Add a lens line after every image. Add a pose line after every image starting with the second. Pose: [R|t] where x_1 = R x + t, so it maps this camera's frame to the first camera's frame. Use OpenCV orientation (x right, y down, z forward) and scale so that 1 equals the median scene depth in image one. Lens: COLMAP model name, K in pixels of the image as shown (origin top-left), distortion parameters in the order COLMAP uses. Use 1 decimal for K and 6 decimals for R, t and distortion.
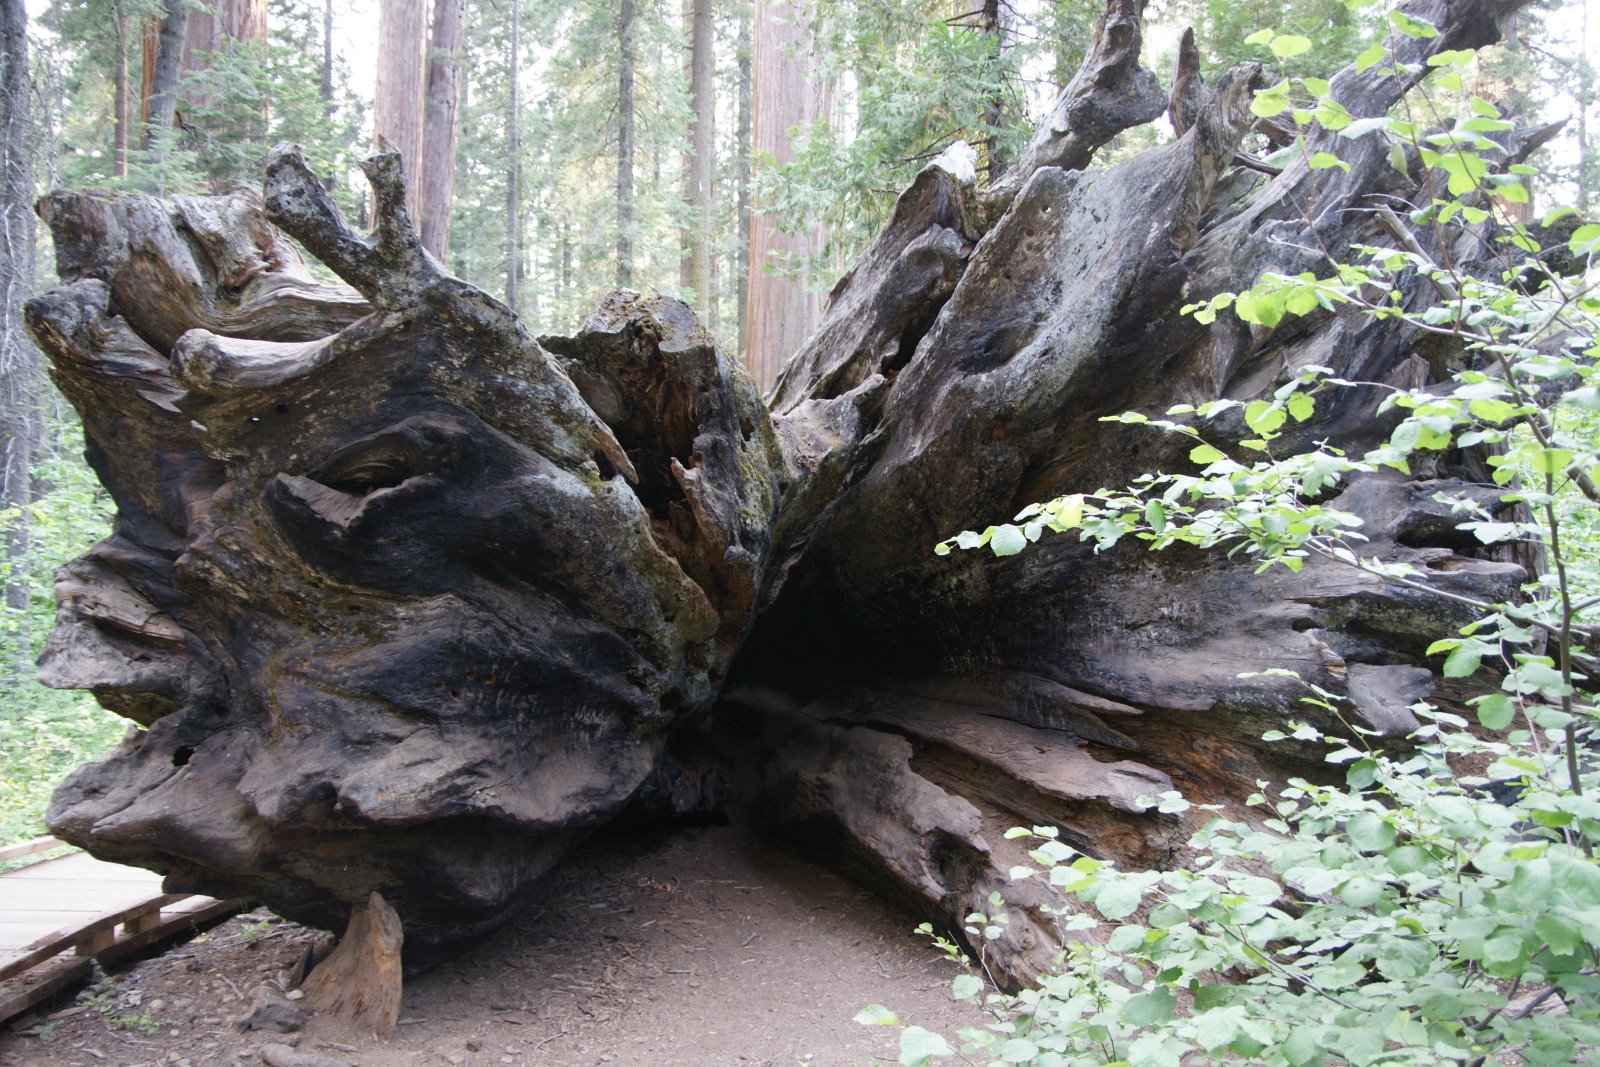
lens RADIAL K [[1355.9, 0, 836.0], [0, 1355.9, 540.4], [0, 0, 1]] dist [-0.188489, 0.182211]
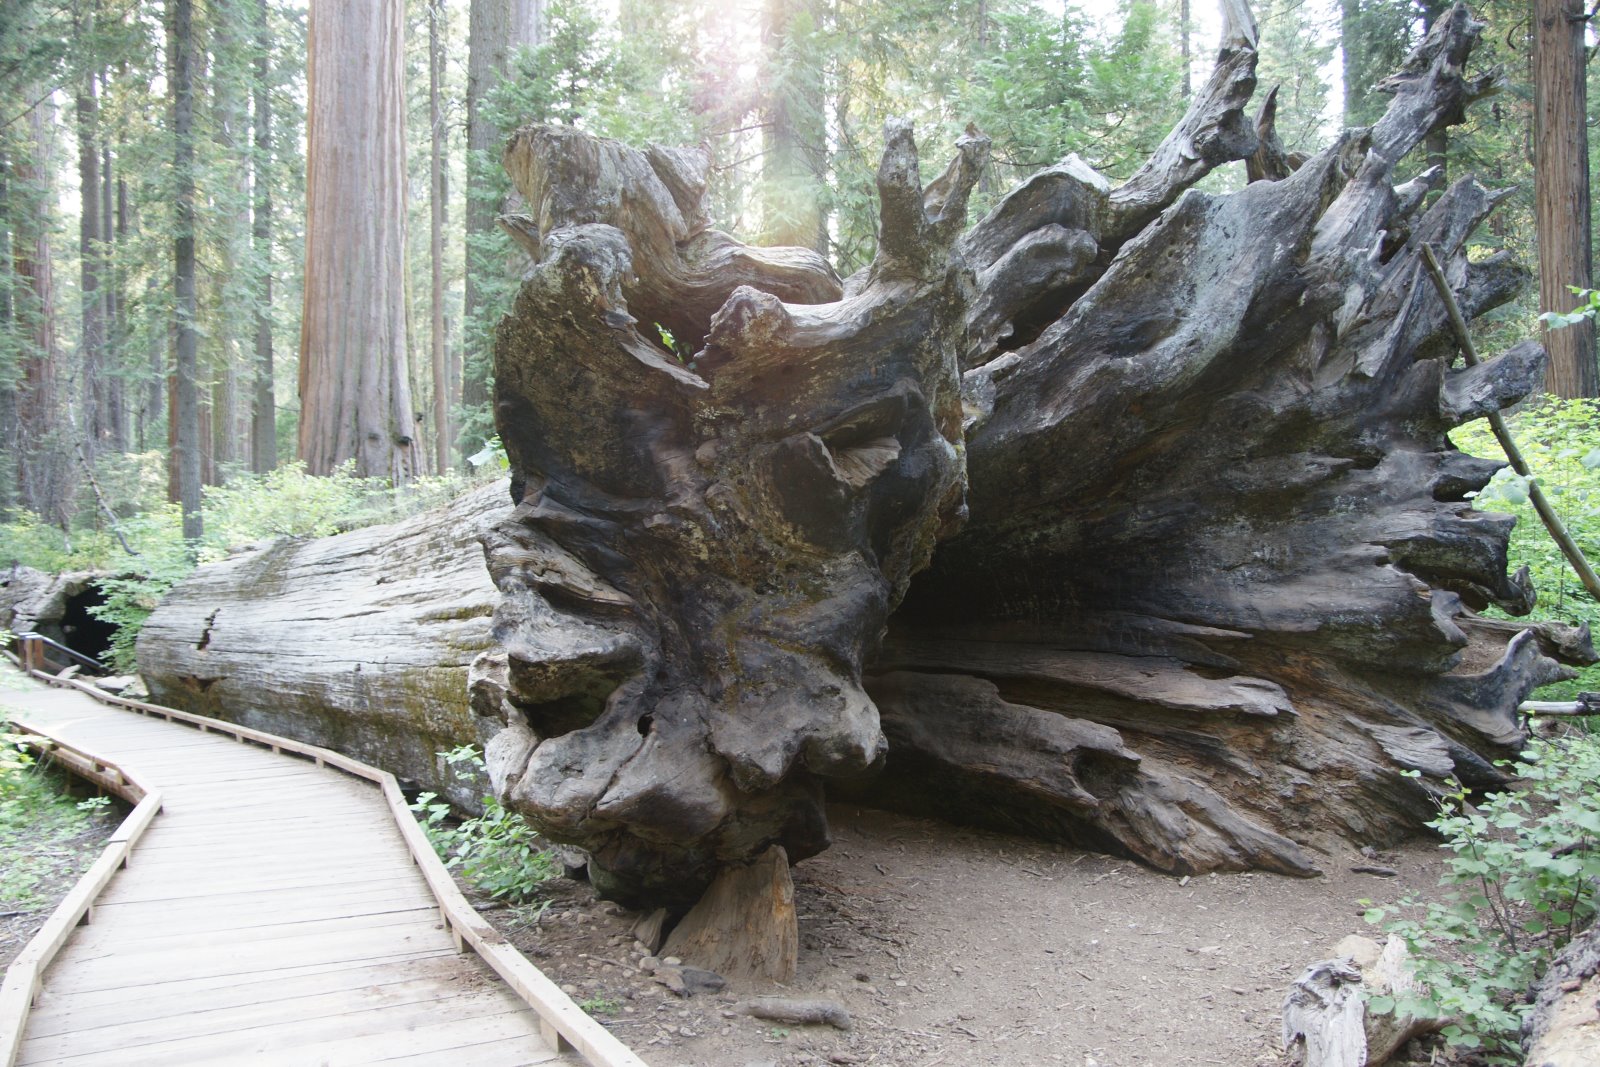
lens RADIAL K [[1355.9, 0, 836.0], [0, 1355.9, 540.4], [0, 0, 1]] dist [-0.188489, 0.182211]
pose [[0.914305, -0.019151, 0.404574, -0.628664], [0.009286, 0.999610, 0.026333, 0.003386], [-0.404920, -0.020320, 0.914126, 0.028047]]
